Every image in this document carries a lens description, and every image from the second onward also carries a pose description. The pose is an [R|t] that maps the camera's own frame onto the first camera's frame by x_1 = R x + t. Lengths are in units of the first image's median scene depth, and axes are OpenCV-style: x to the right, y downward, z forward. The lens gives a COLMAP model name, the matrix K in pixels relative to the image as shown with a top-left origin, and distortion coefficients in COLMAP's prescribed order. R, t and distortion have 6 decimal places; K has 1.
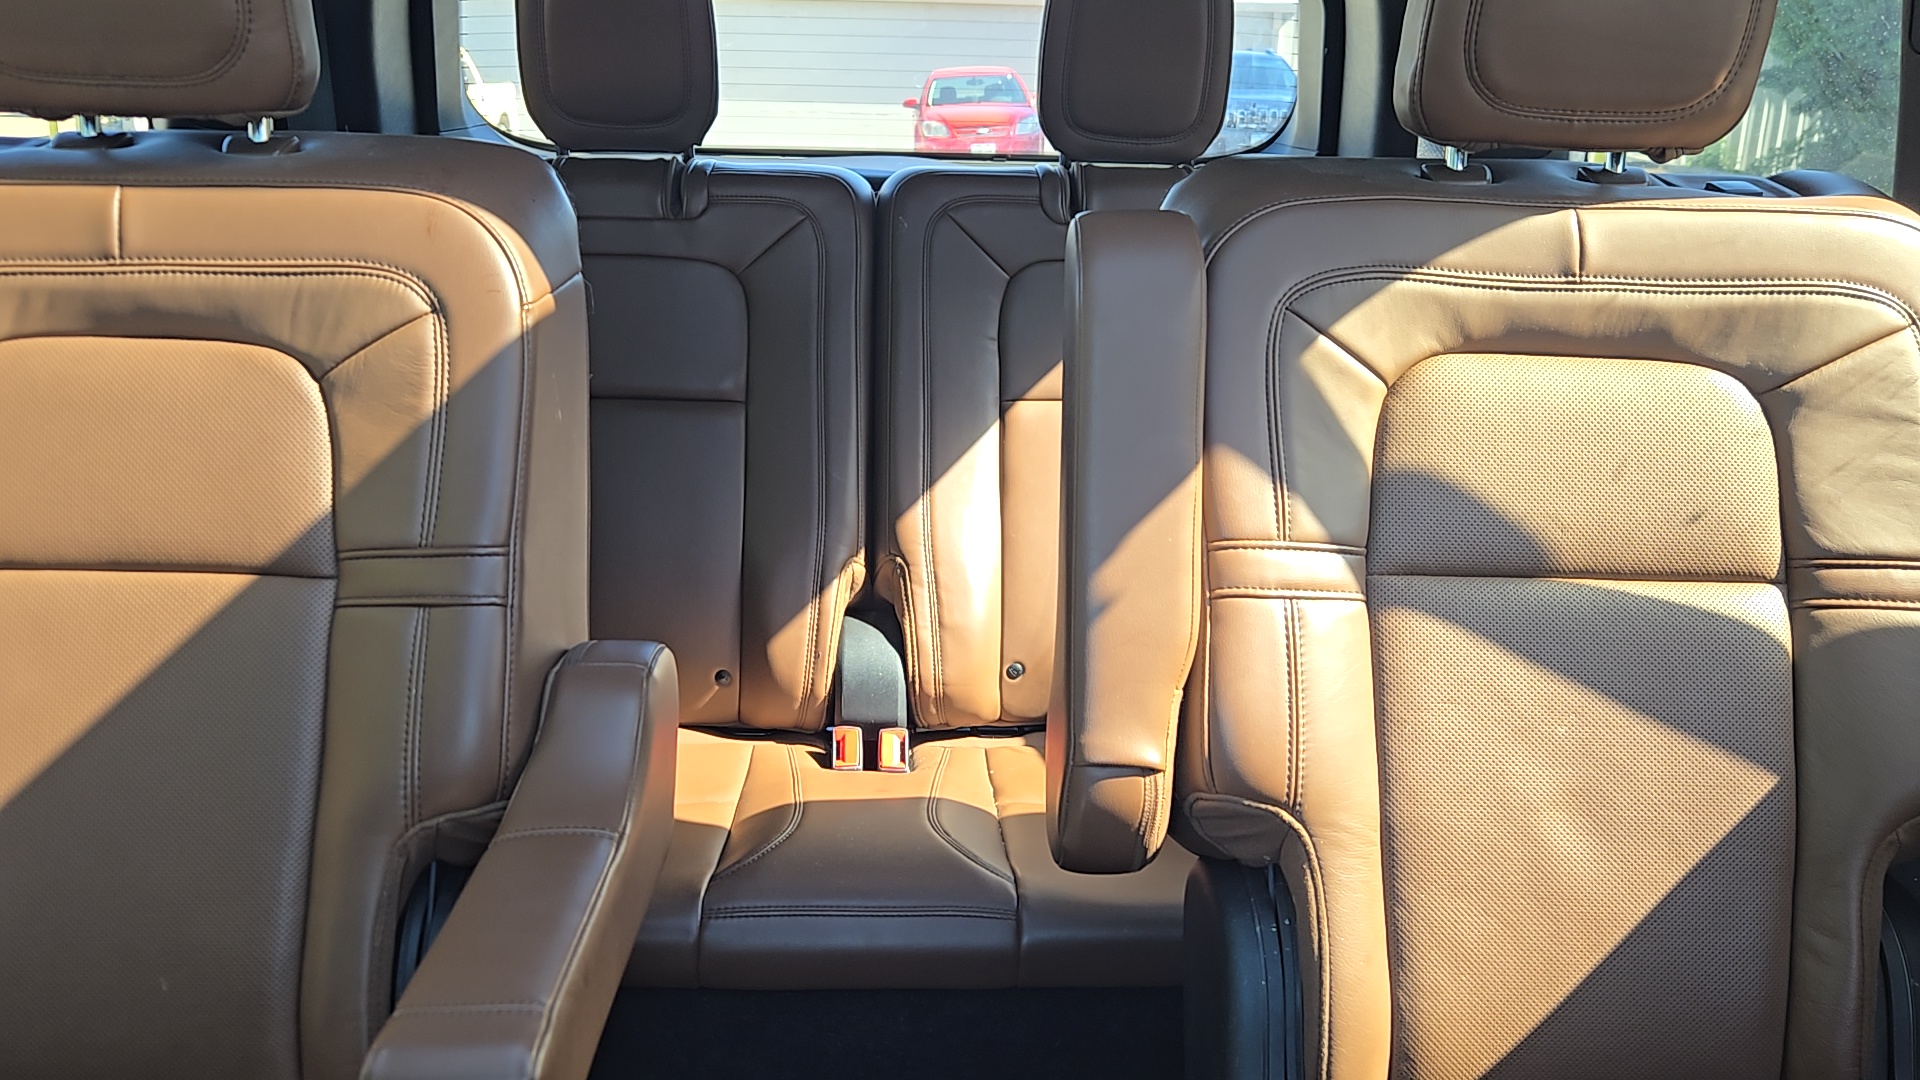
lens RADIAL K [[1618.3, 0, 950.2], [0, 1618.3, 533.4], [0, 0, 1]] dist [-0.001378, -0.001583]
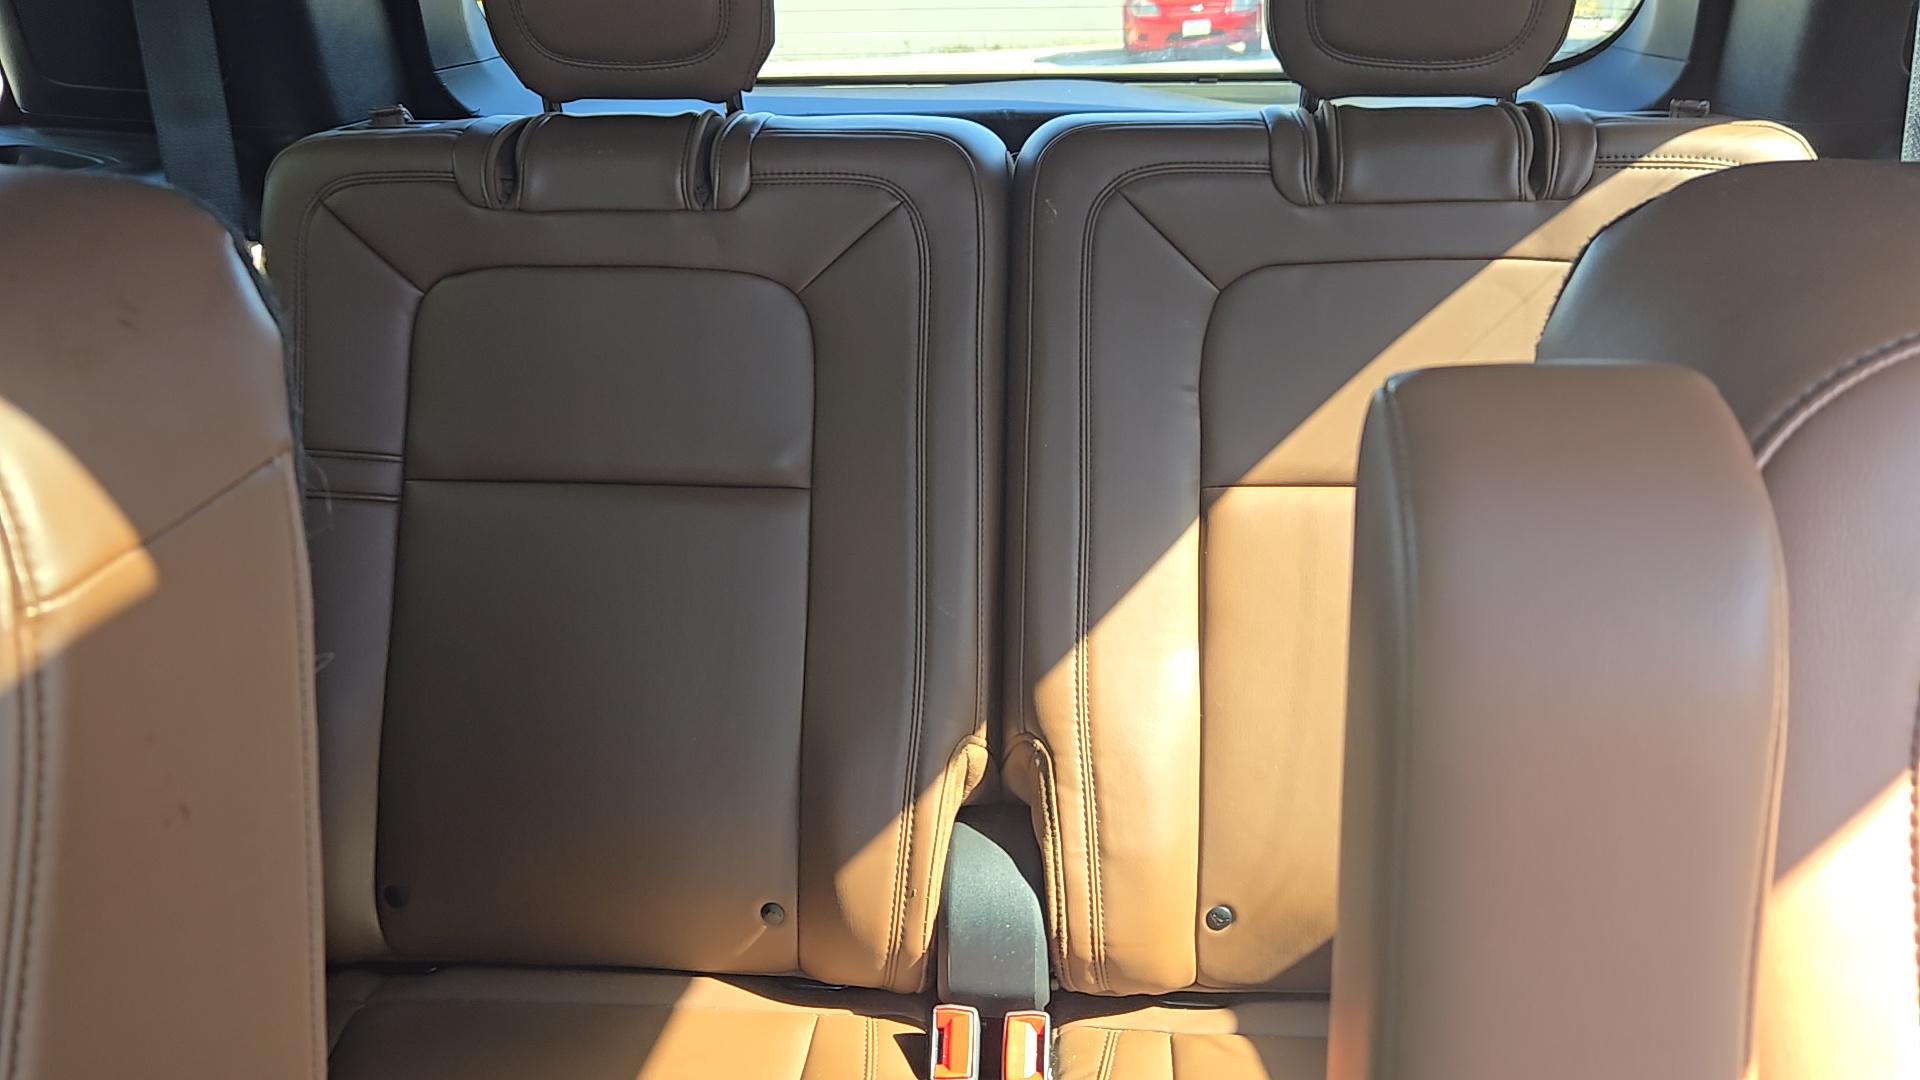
lens RADIAL K [[1618.3, 0, 950.2], [0, 1618.3, 533.4], [0, 0, 1]] dist [-0.001378, -0.001583]
pose [[0.991833, 0.009277, -0.127206, 0.014441], [-0.000558, 0.997657, 0.068405, -0.110959], [0.127542, -0.067776, 0.989515, 0.364296]]
